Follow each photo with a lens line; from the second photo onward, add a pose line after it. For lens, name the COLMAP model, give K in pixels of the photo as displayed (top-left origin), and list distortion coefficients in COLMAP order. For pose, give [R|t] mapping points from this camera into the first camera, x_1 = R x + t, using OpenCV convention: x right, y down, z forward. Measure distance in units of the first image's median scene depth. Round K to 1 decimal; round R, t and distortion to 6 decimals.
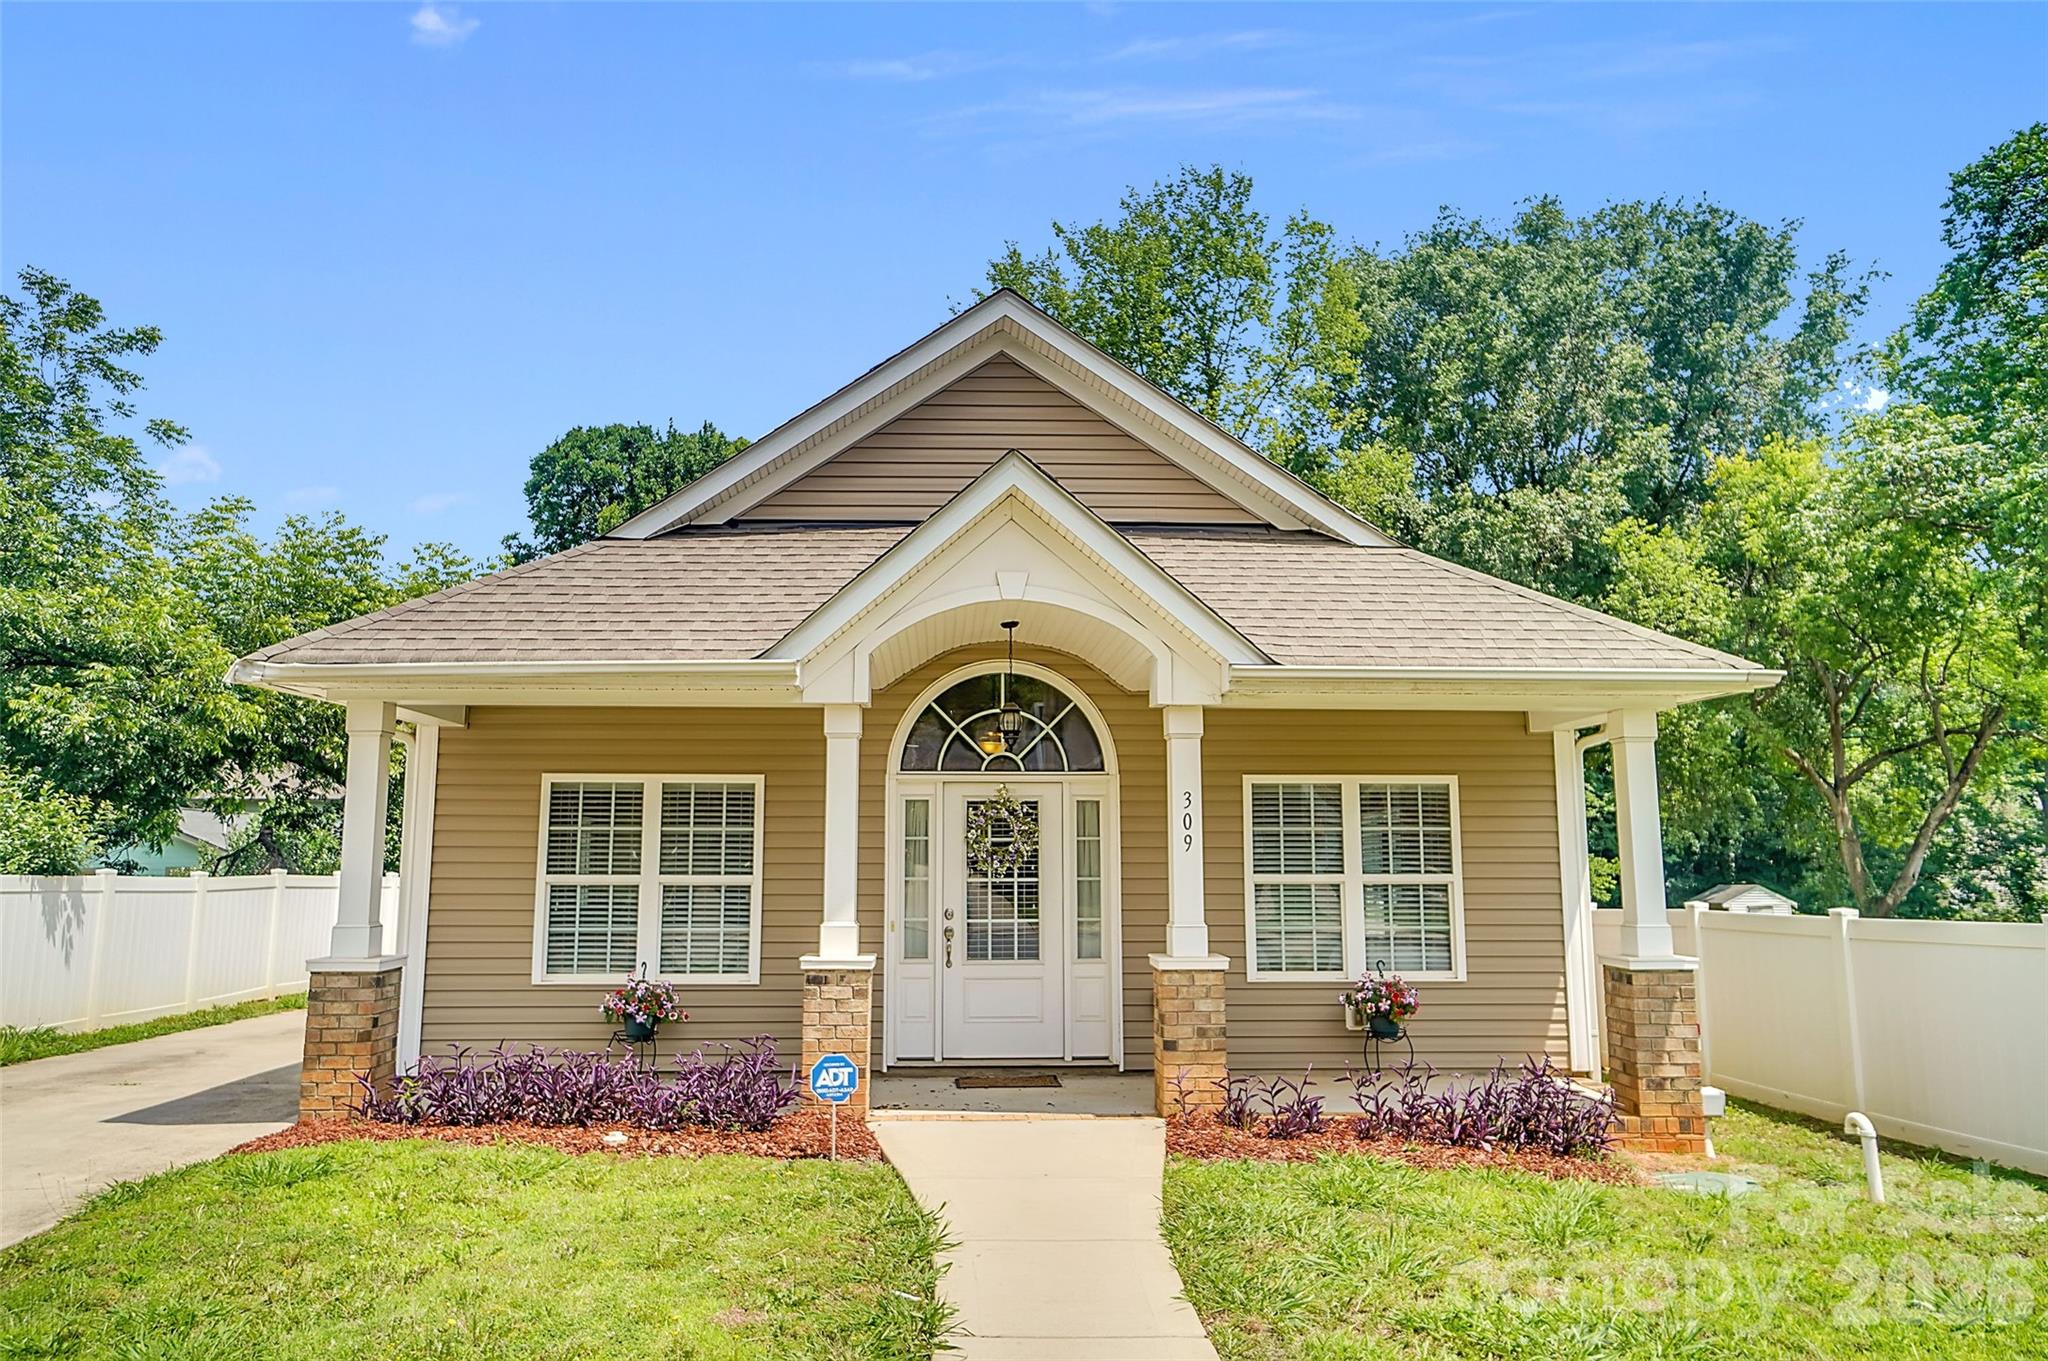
lens RADIAL K [[1427.0, 0, 1024.0], [0, 1427.0, 680.5], [0, 0, 1]] dist [-0.003089, 0.050226]
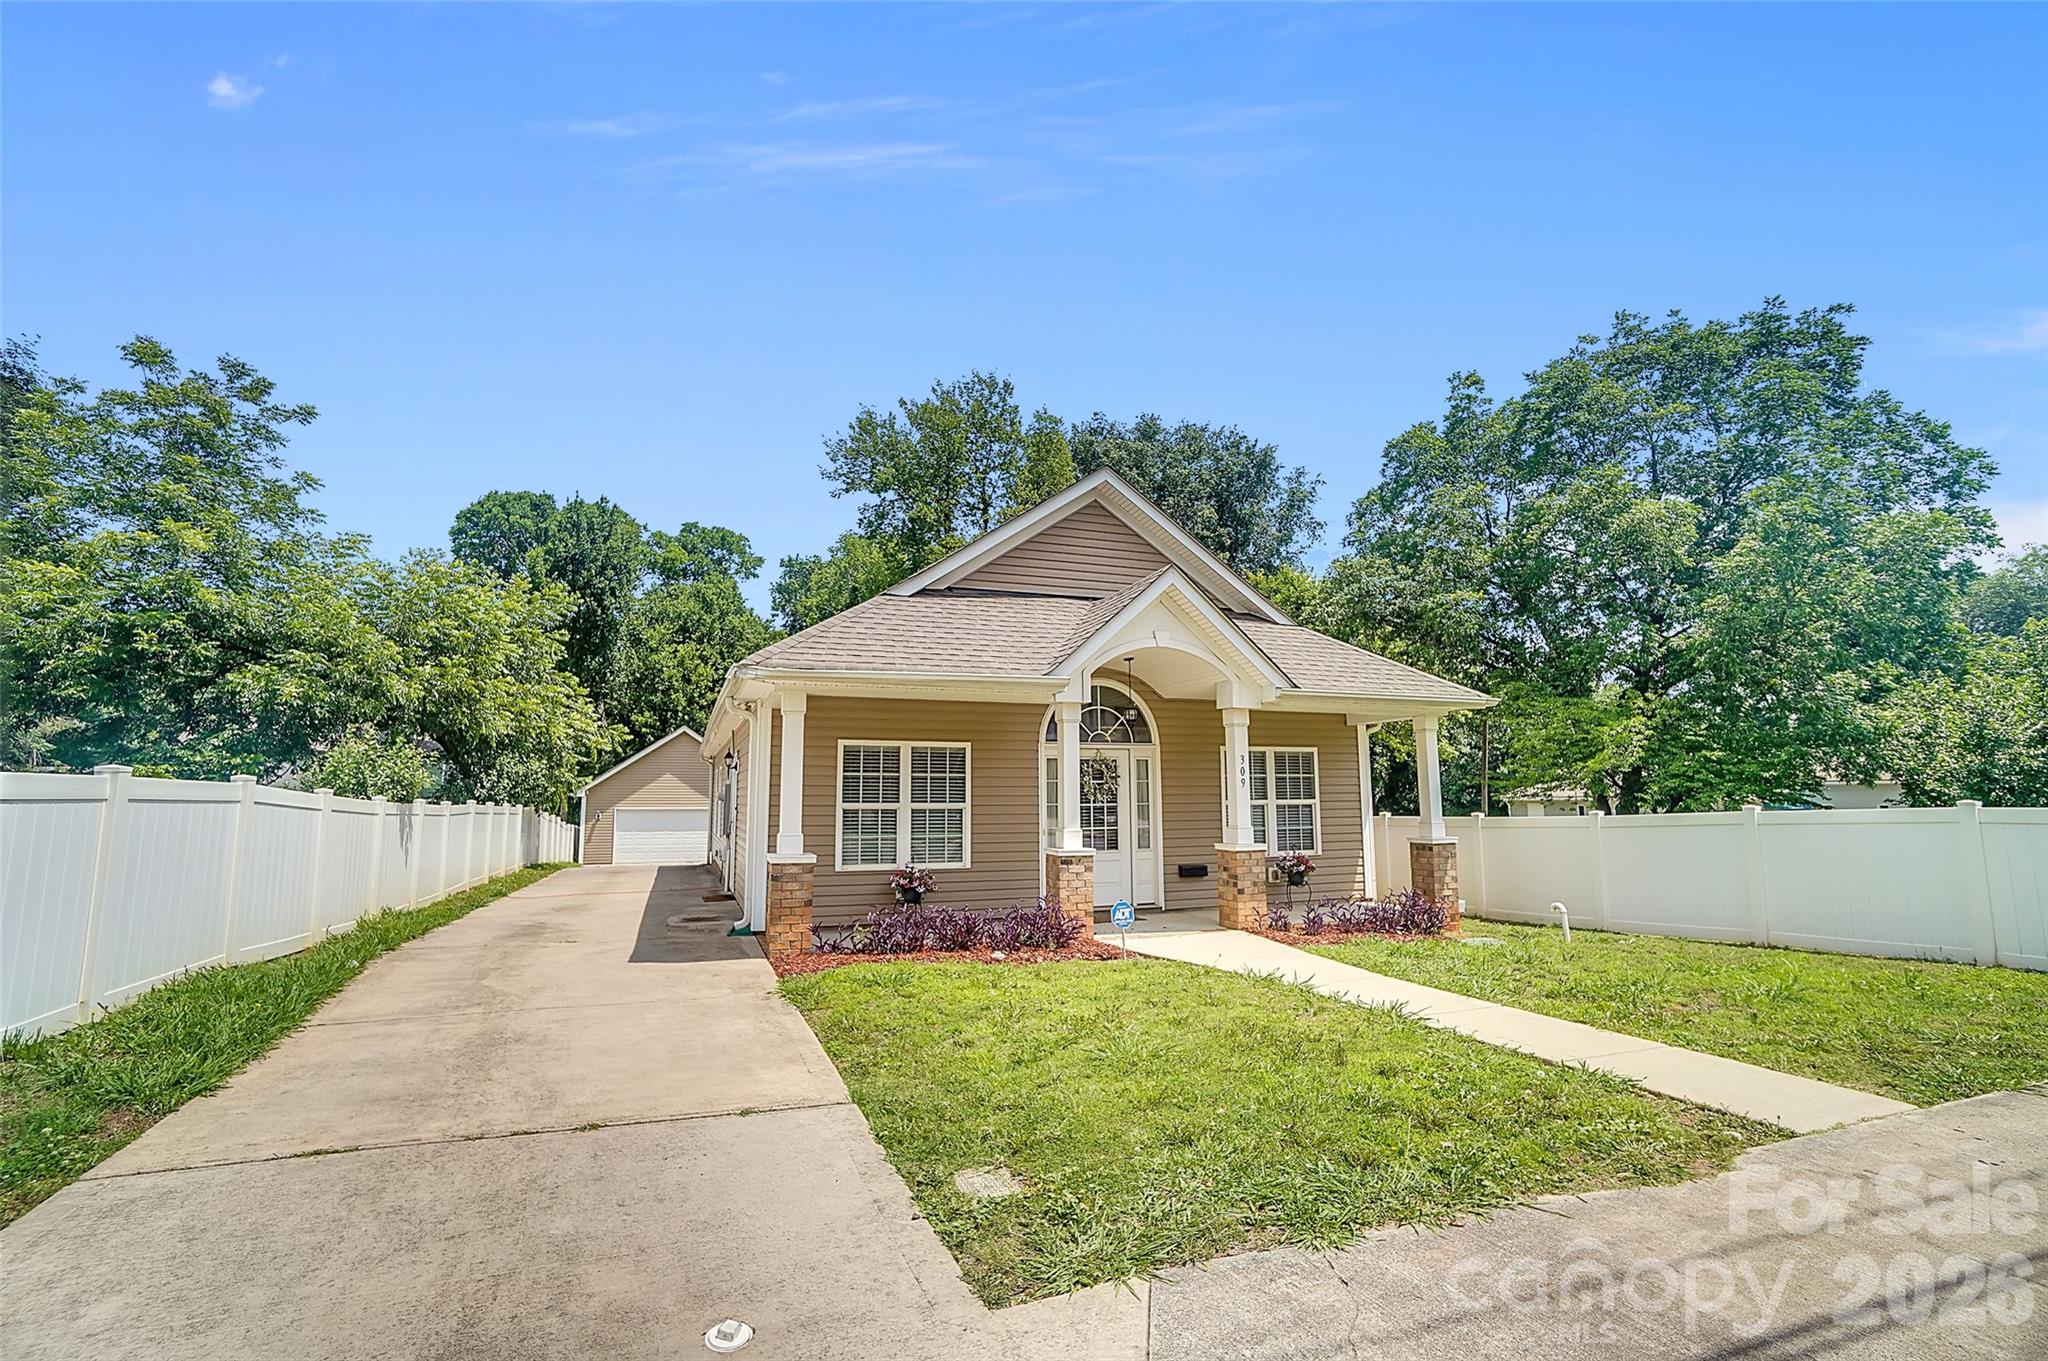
lens RADIAL K [[909.3, 0, 1024.0], [0, 909.3, 680.5], [0, 0, 1]] dist [-0.076513, 0.033027]
pose [[0.951309, 0.034537, 0.306299, -0.445762], [-0.033947, 0.999397, -0.007257, -0.000343], [-0.306365, -0.003494, 0.951908, -0.024468]]
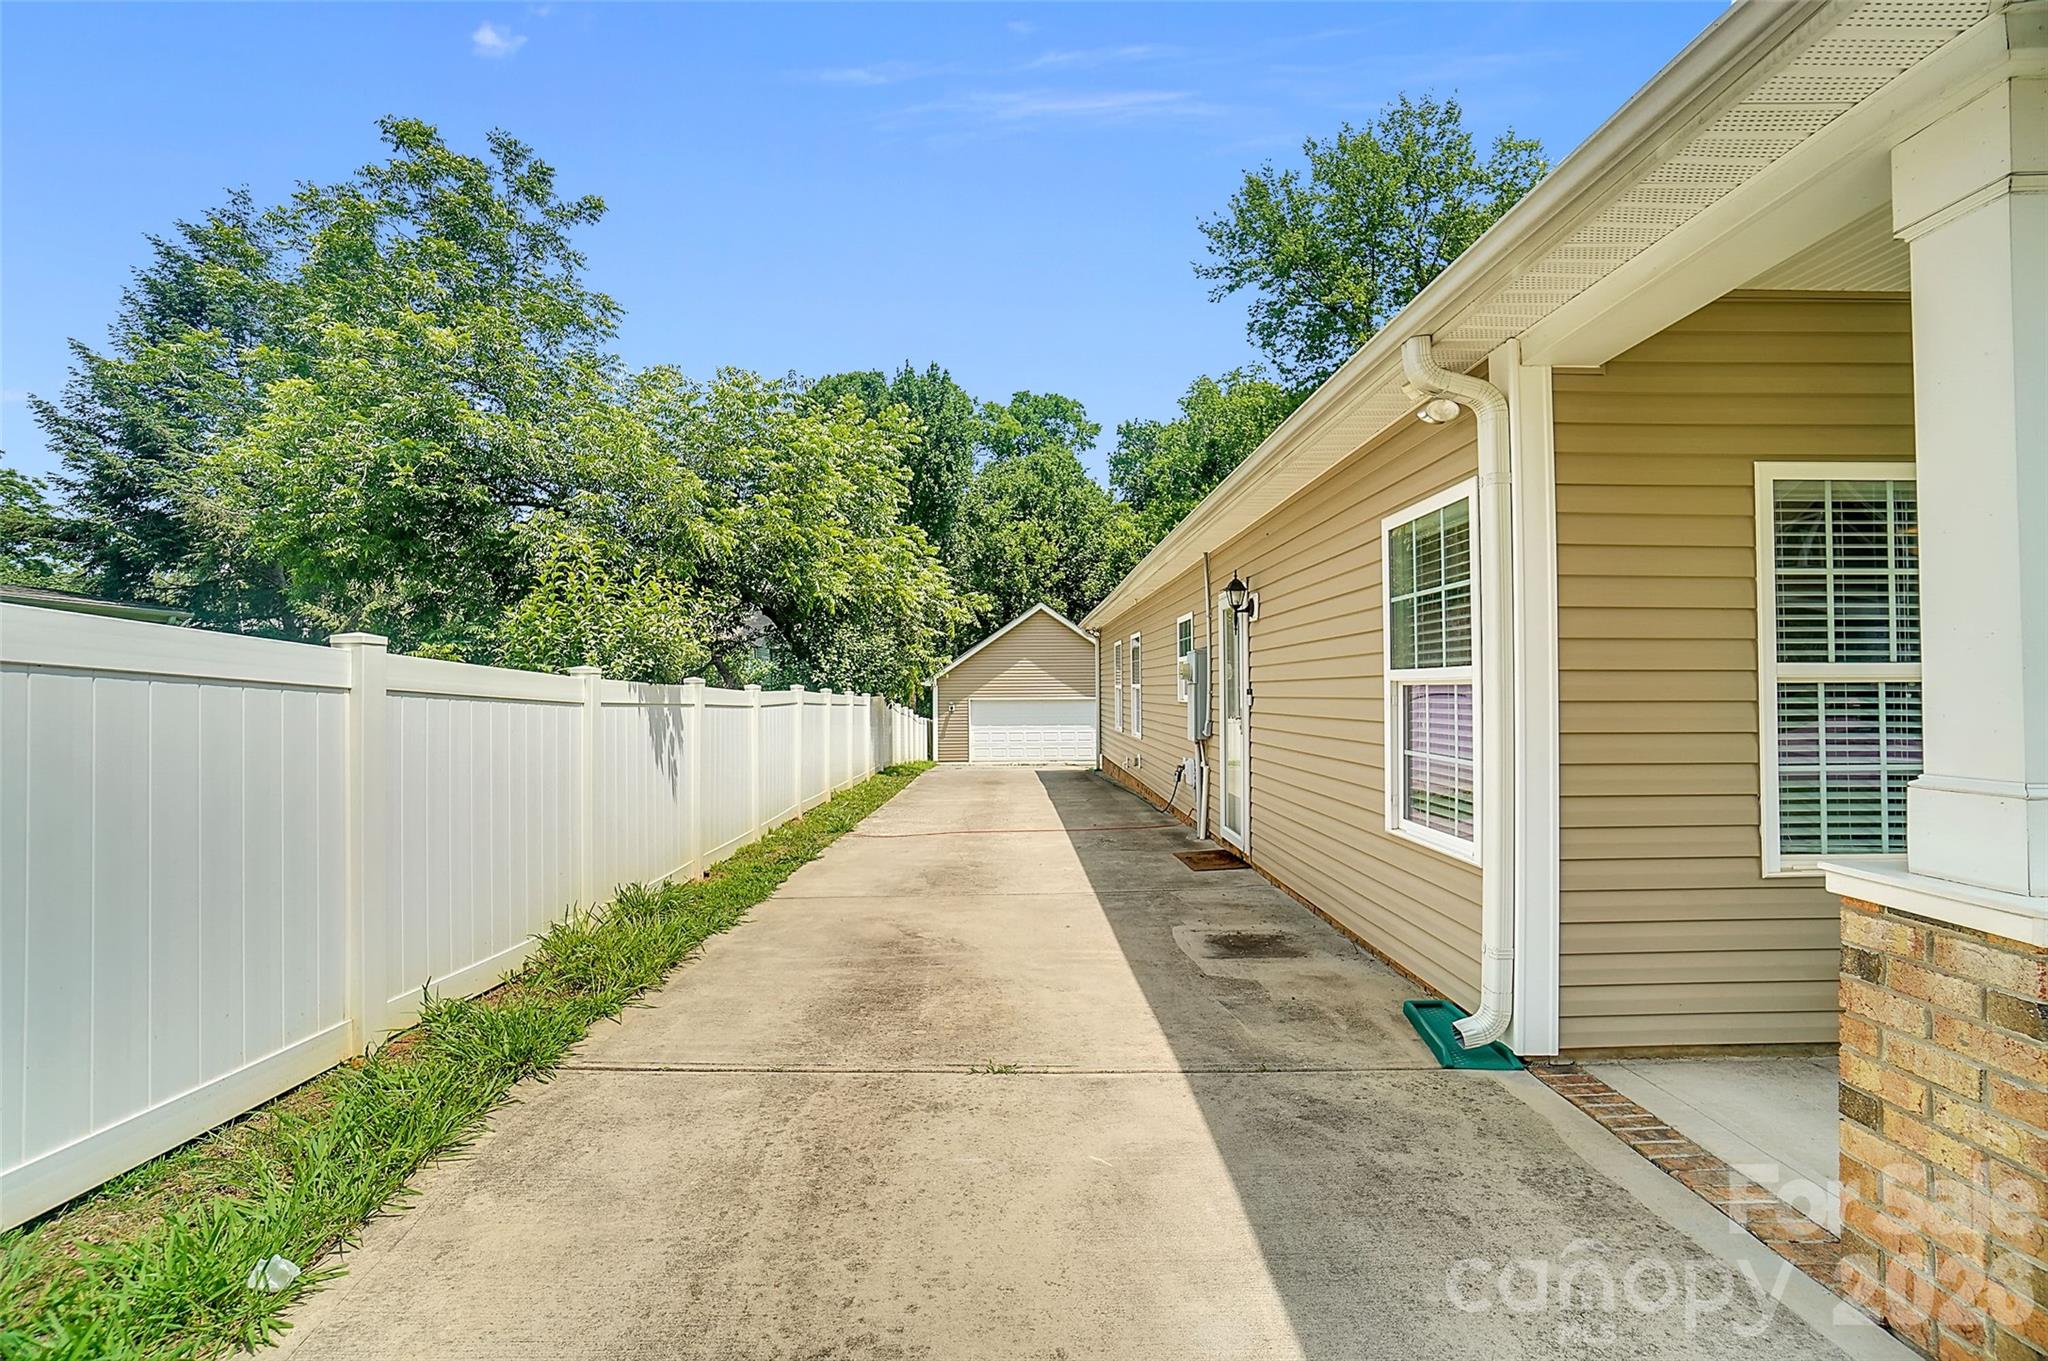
lens RADIAL K [[909.3, 0, 1024.0], [0, 909.3, 680.5], [0, 0, 1]] dist [-0.076513, 0.033027]
pose [[0.999431, -0.006723, -0.033045, -0.576450], [0.010478, 0.993335, 0.114782, 0.101872], [0.032053, -0.115063, 0.992841, 0.669212]]
